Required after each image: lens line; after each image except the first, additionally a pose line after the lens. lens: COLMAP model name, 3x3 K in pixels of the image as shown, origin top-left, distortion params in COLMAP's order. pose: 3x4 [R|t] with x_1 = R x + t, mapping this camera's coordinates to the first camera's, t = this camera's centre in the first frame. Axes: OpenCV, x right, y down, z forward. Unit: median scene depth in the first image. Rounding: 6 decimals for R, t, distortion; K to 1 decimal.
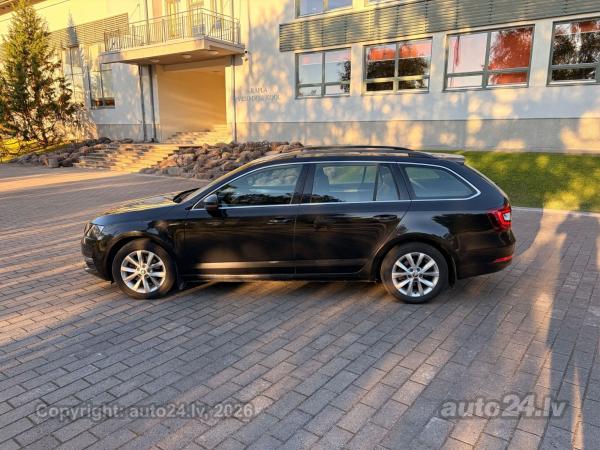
lens RADIAL K [[456.0, 0, 305.2], [0, 456.0, 224.2], [0, 0, 1]] dist [0.044663, -0.045070]
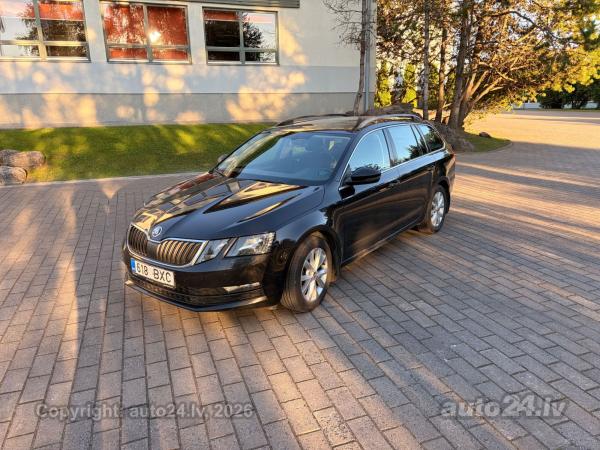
lens RADIAL K [[456.0, 0, 300.0], [0, 456.0, 214.9], [0, 0, 1]] dist [0.044663, -0.045070]
pose [[0.545725, -0.207108, 0.811967, -0.347075], [0.181874, 0.975152, 0.126493, -0.036763], [-0.817989, 0.078646, 0.569833, 0.192653]]
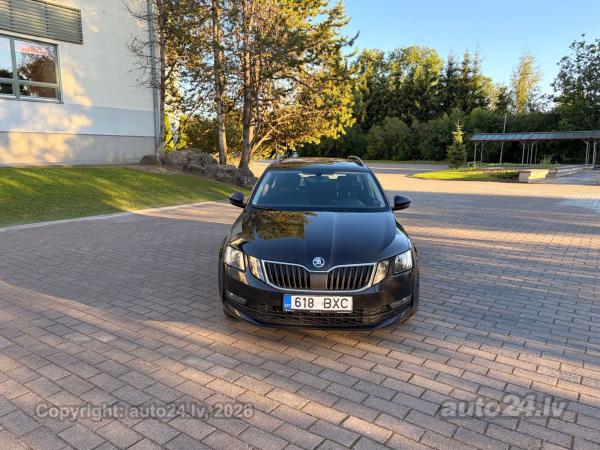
lens RADIAL K [[456.0, 0, 297.4], [0, 456.0, 224.9], [0, 0, 1]] dist [0.044663, -0.045070]
pose [[-0.021616, -0.161729, 0.986599, -0.436795], [0.198911, 0.966405, 0.162776, -0.074899], [-0.979779, 0.199764, 0.011280, 0.412568]]
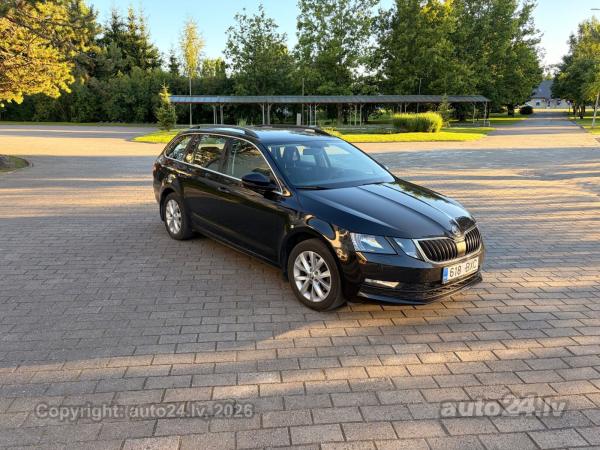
lens RADIAL K [[456.0, 0, 300.1], [0, 456.0, 226.3], [0, 0, 1]] dist [0.044663, -0.045070]
pose [[-0.690604, -0.181049, 0.700205, -0.295230], [0.137557, 0.917605, 0.372932, -0.137751], [-0.710031, 0.353867, -0.608797, 0.677463]]
